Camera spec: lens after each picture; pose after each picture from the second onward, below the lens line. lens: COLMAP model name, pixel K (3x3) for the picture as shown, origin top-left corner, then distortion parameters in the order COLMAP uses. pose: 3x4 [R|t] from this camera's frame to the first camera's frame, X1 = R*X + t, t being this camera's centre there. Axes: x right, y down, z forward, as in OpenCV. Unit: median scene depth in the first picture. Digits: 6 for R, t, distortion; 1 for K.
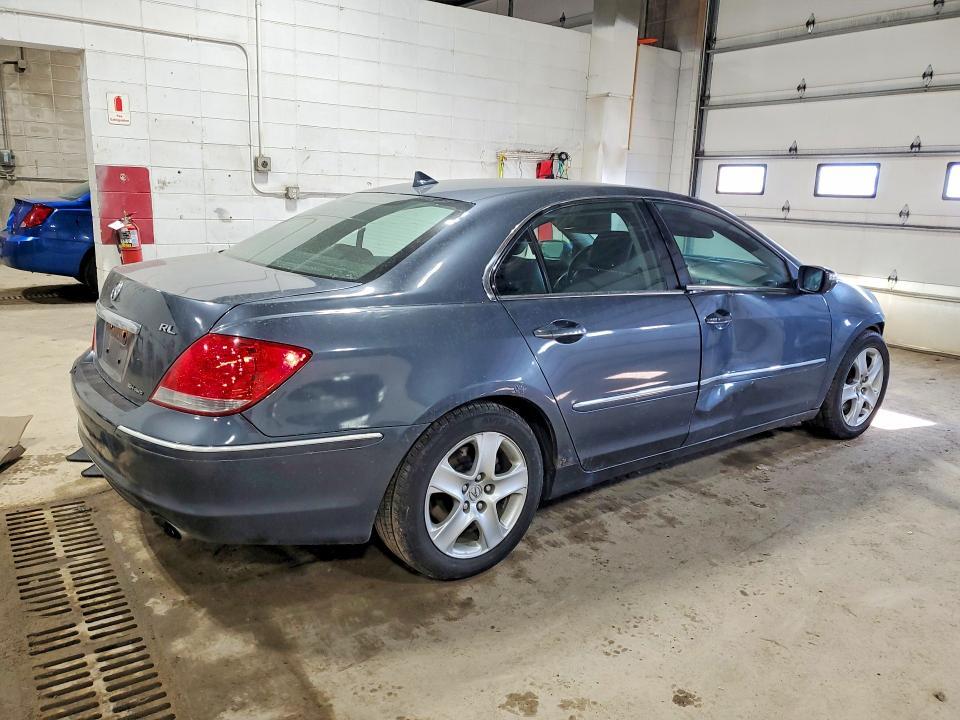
lens RADIAL K [[747.2, 0, 478.4], [0, 747.2, 362.6], [0, 0, 1]] dist [0.017904, -0.013687]
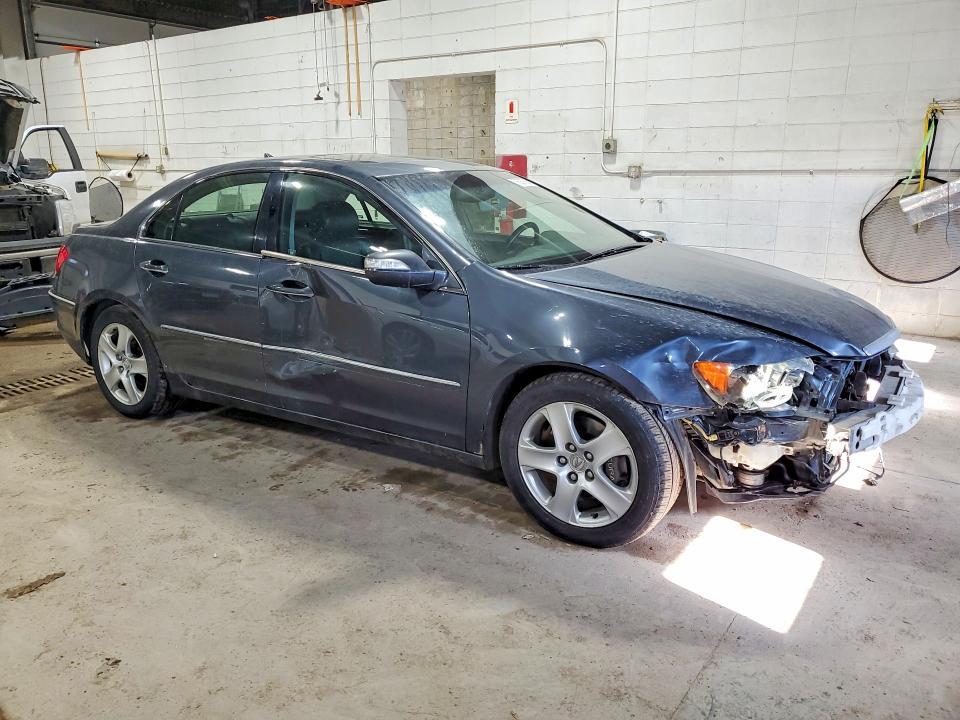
lens RADIAL K [[747.2, 0, 472.5], [0, 747.2, 354.4], [0, 0, 1]] dist [0.017904, -0.013687]
pose [[0.326873, 0.198701, -0.923944, 1.341697], [-0.194101, 0.970921, 0.140134, -0.162125], [0.924921, 0.133532, 0.355936, 0.892990]]
